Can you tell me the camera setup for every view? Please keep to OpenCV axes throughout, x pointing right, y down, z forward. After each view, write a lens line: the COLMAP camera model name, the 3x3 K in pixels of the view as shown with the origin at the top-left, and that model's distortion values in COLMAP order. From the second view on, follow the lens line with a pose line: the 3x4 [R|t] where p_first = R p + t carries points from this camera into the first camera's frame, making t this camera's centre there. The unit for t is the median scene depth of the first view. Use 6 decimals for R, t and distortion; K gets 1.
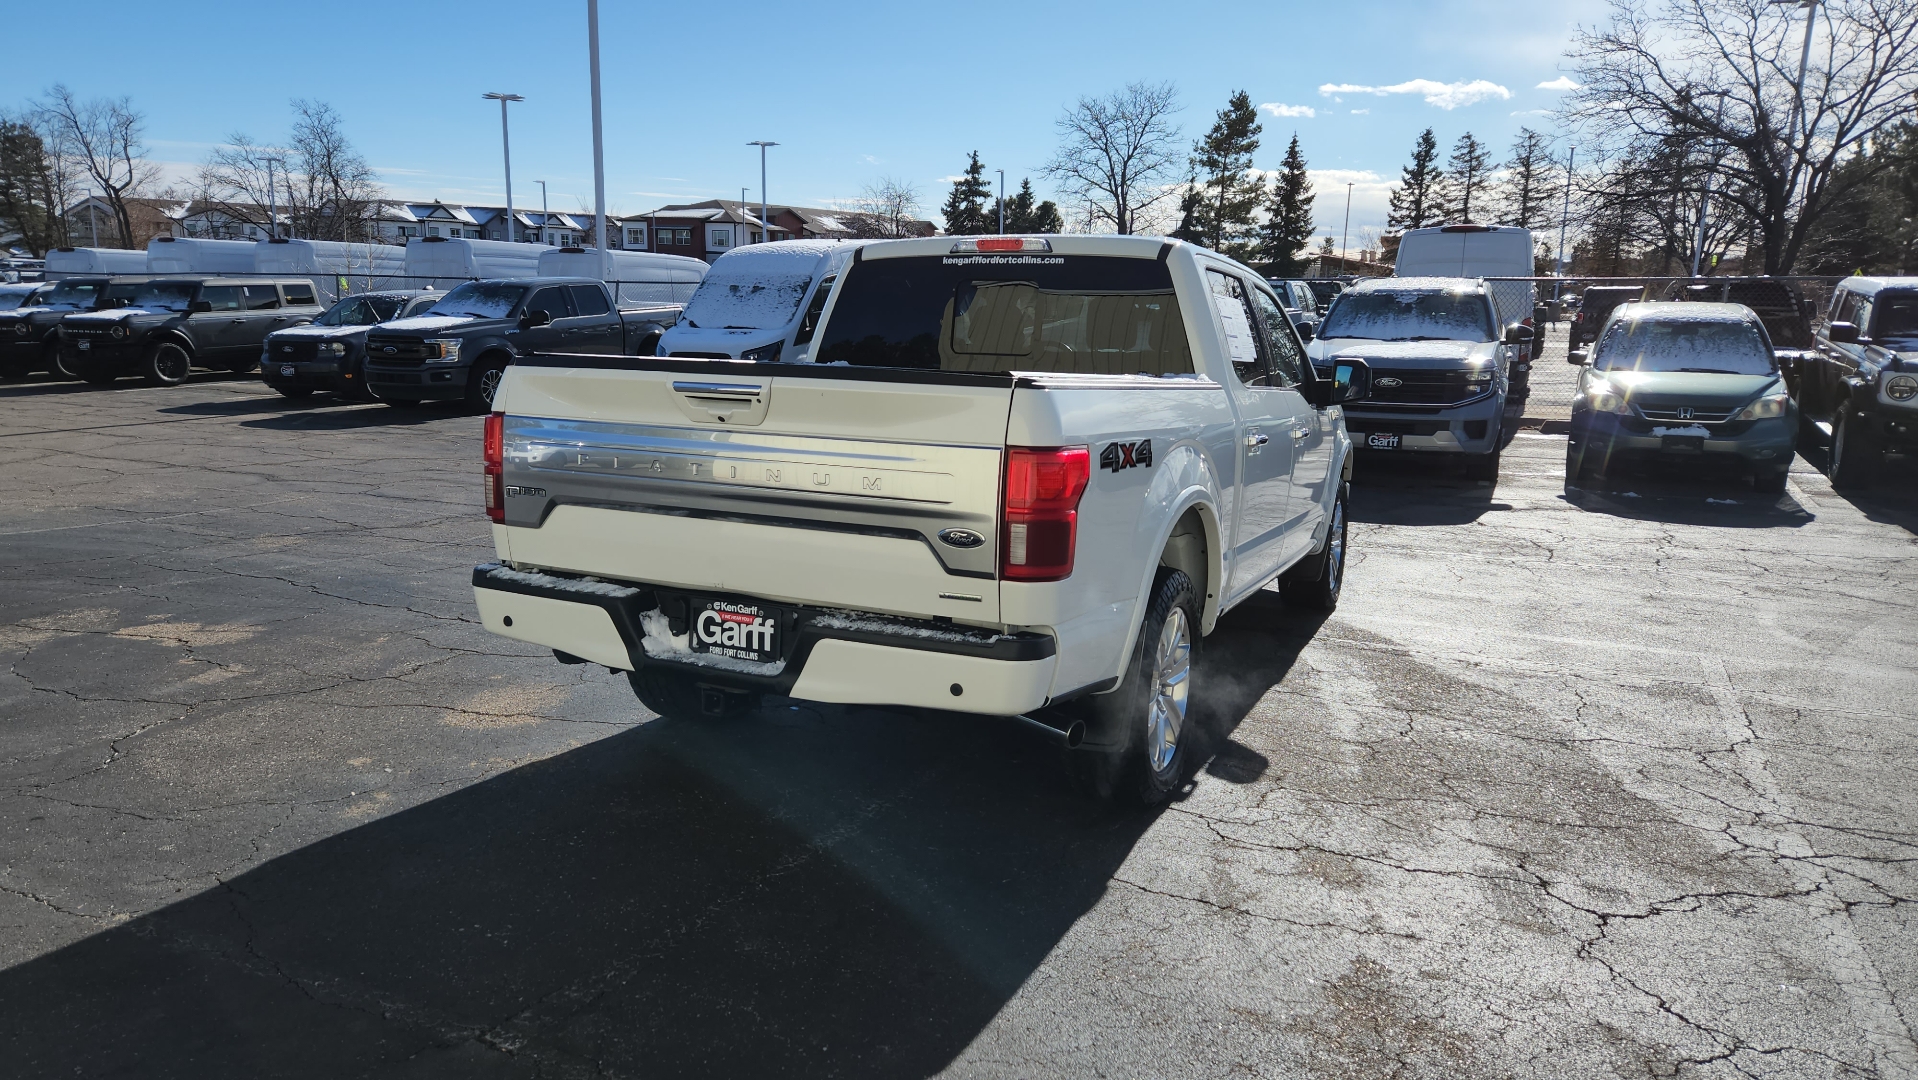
lens RADIAL K [[1273.5, 0, 918.6], [0, 1273.5, 544.1], [0, 0, 1]] dist [0.079814, -0.063796]
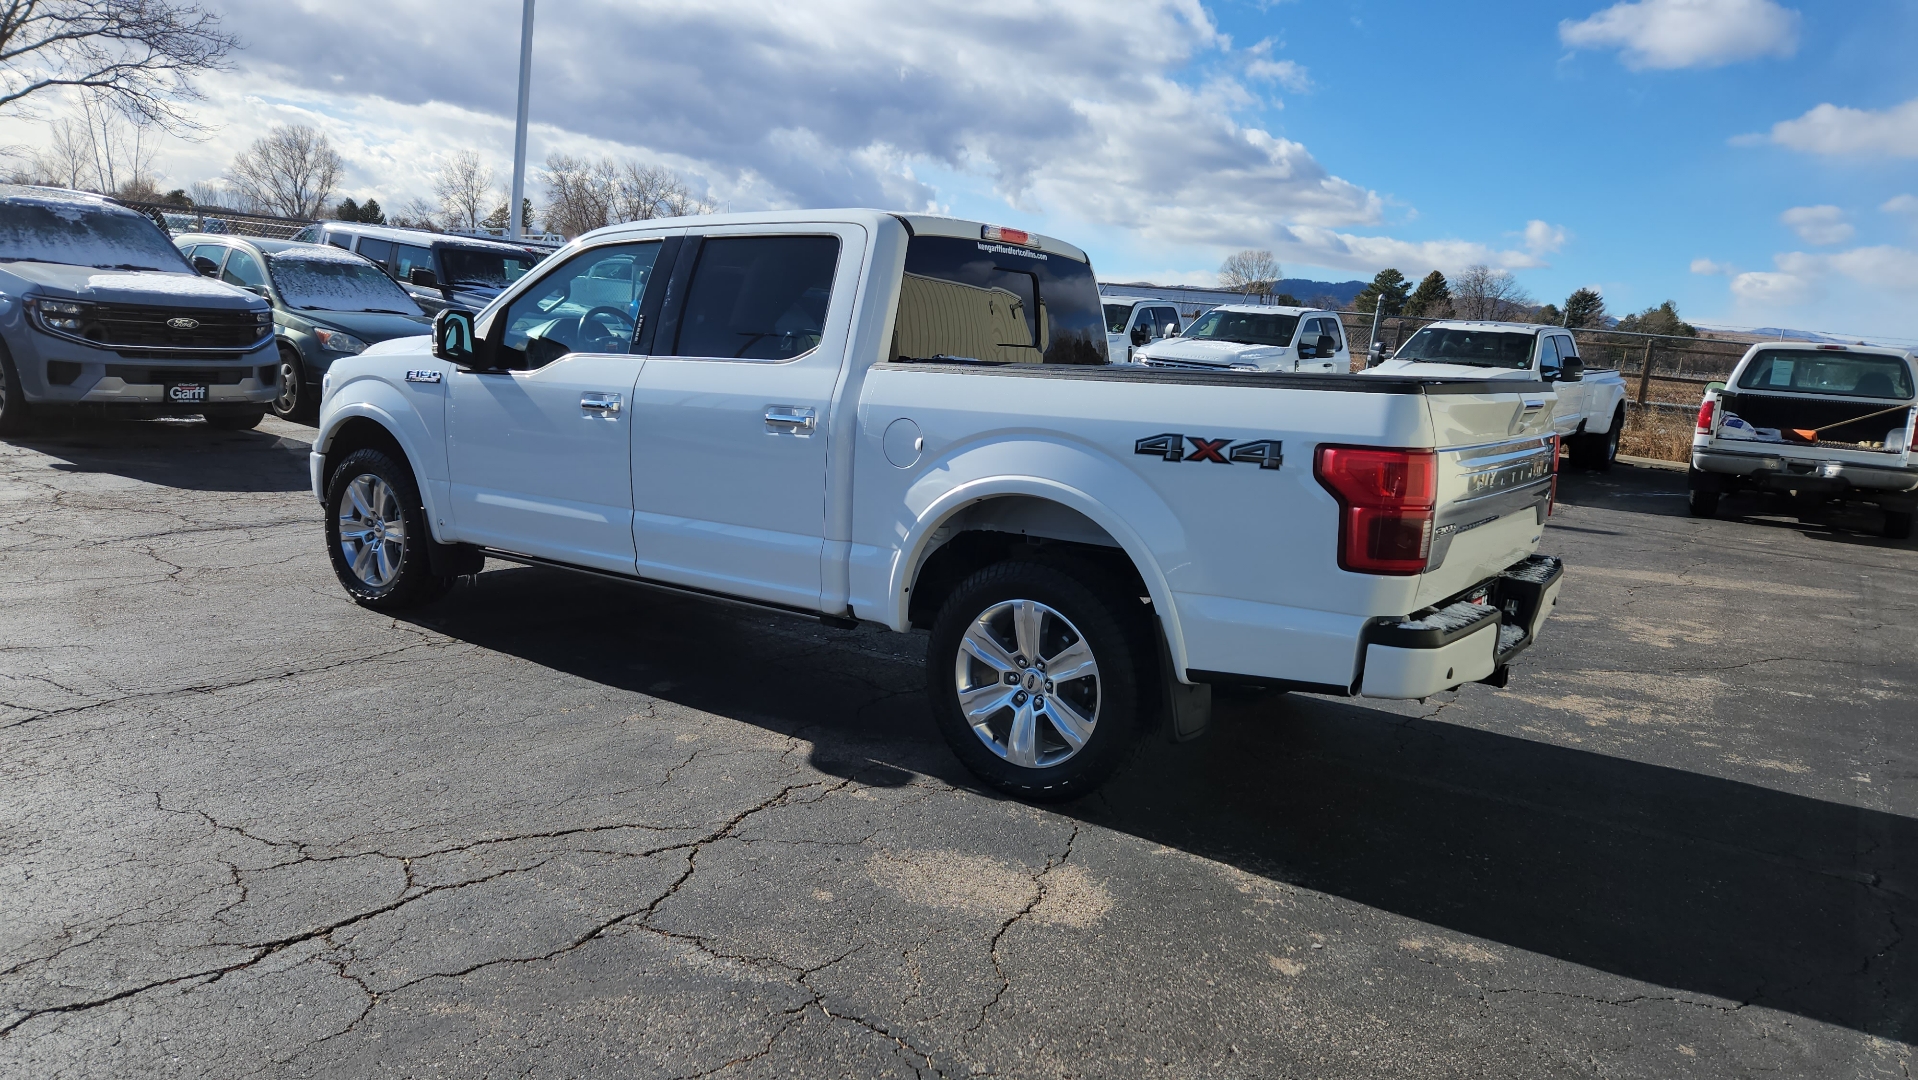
lens RADIAL K [[1273.5, 0, 928.7], [0, 1273.5, 540.9], [0, 0, 1]] dist [0.079814, -0.063796]
pose [[0.168823, -0.175052, 0.969977, -0.409868], [0.105690, 0.981644, 0.158763, -0.071035], [-0.979963, 0.075714, 0.184225, 0.385650]]
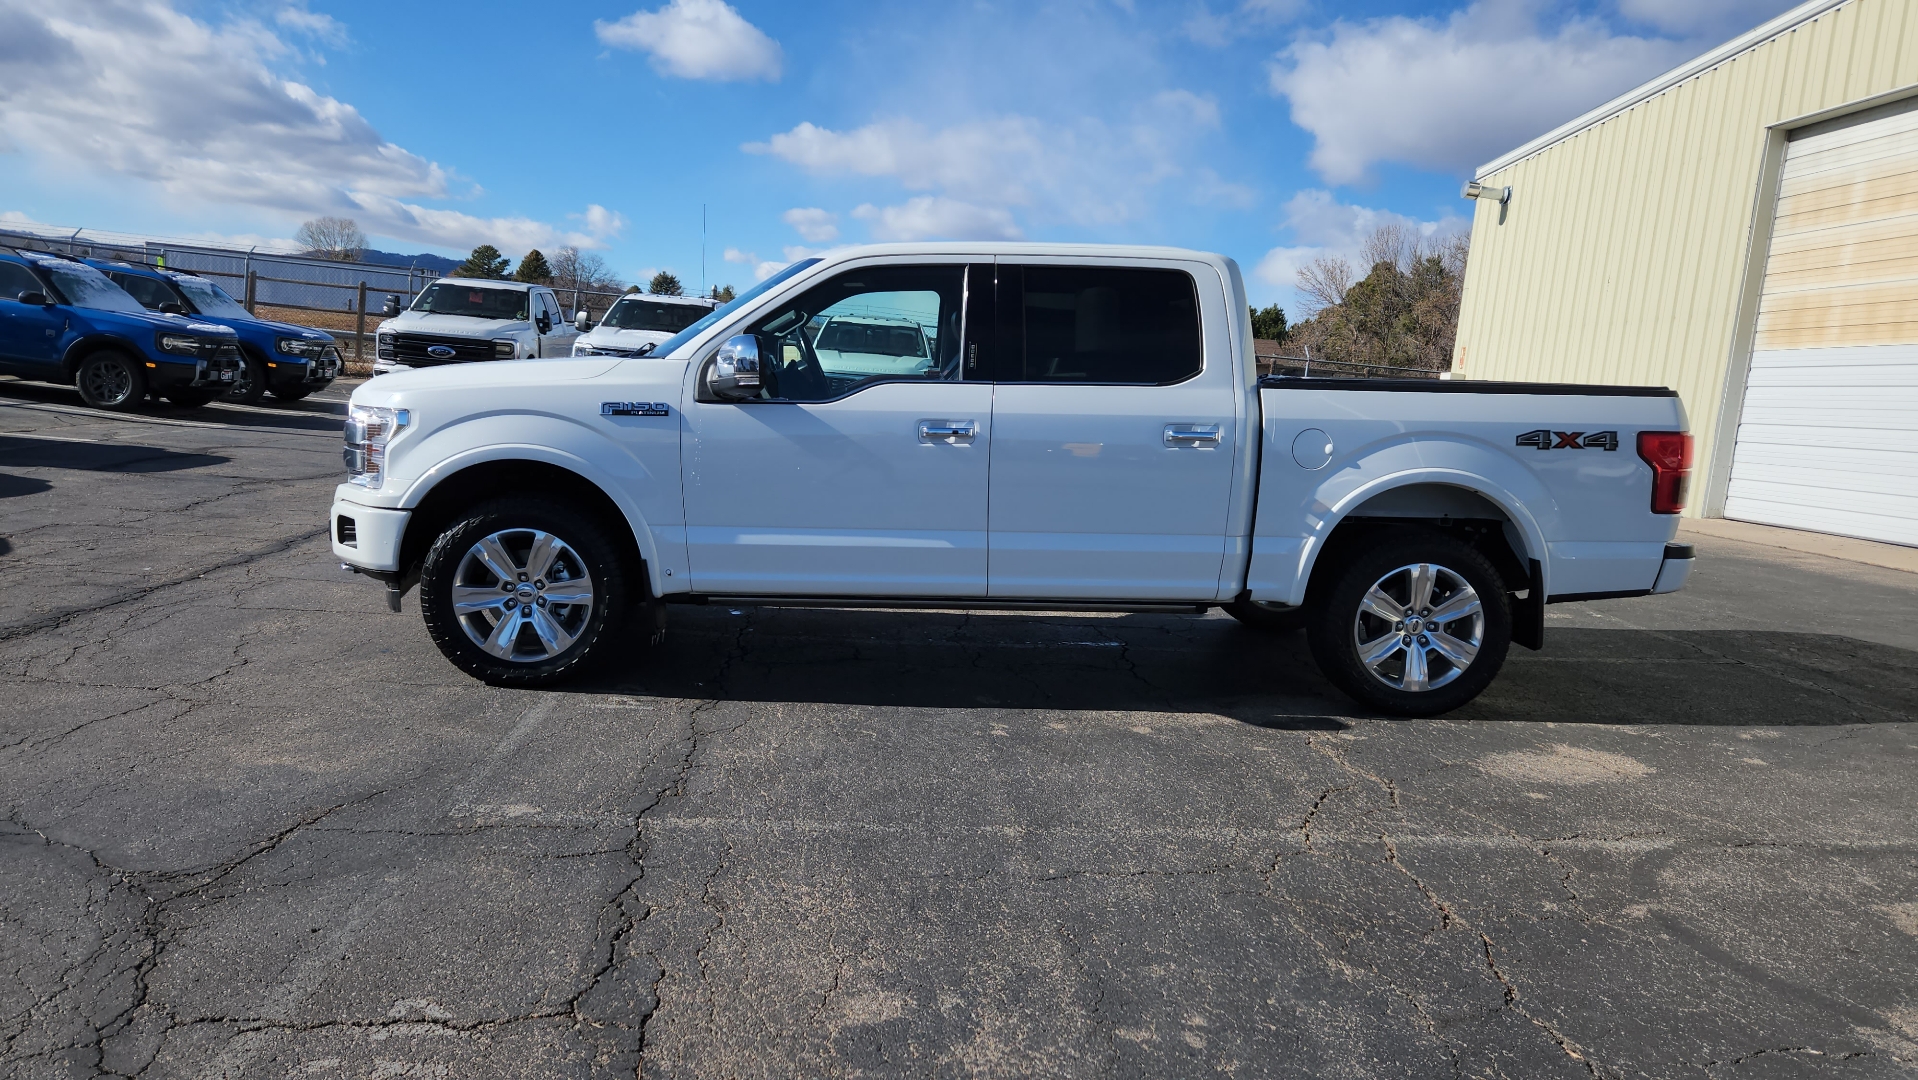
lens RADIAL K [[1274.9, 0, 938.1], [0, 1274.9, 538.6], [0, 0, 1]] dist [0.075604, -0.057925]
pose [[-0.493020, -0.171652, 0.852917, -0.375381], [0.077083, 0.967870, 0.239343, -0.127263], [-0.866596, 0.183746, -0.463948, 0.776649]]
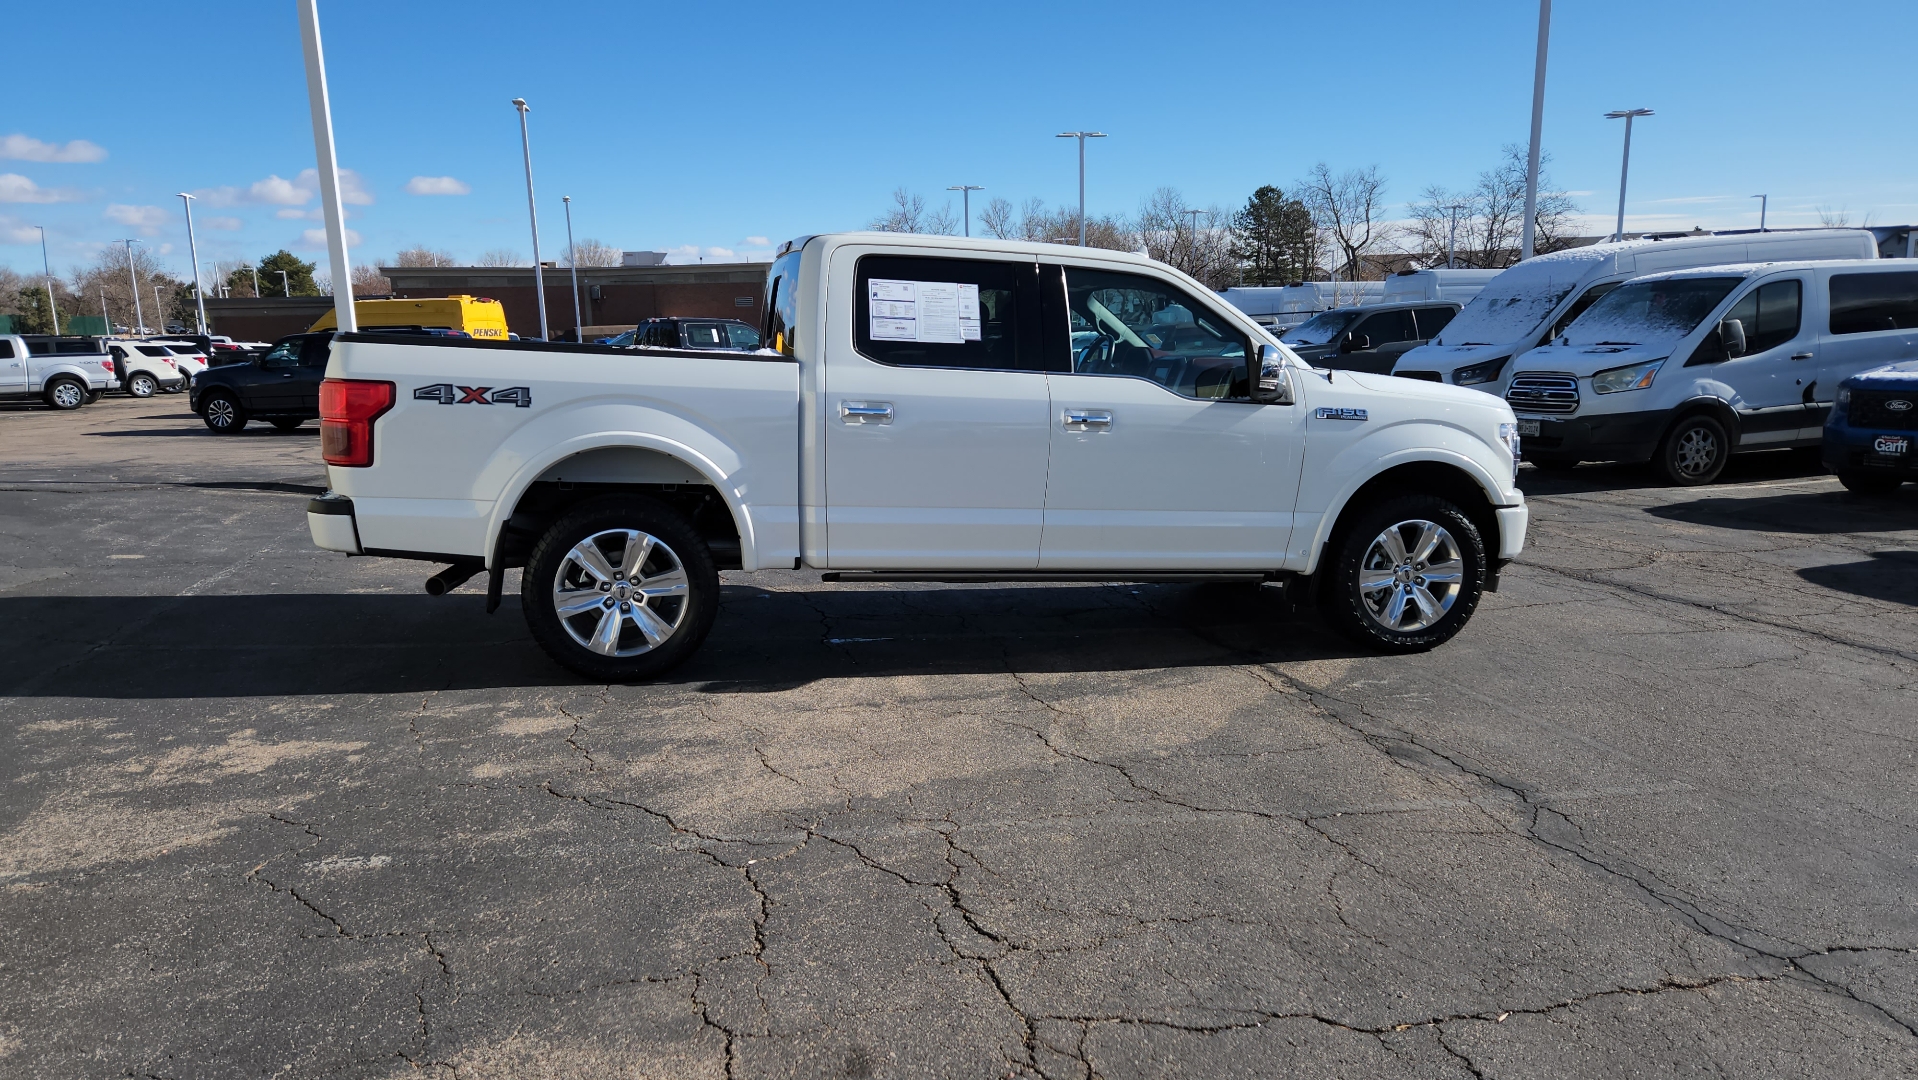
lens RADIAL K [[1274.9, 0, 927.7], [0, 1274.9, 562.5], [0, 0, 1]] dist [0.075604, -0.057925]
pose [[0.625744, 0.111808, -0.771974, 0.482006], [-0.125535, 0.991208, 0.041805, -0.002694], [0.769861, 0.070750, 0.634278, 0.152193]]
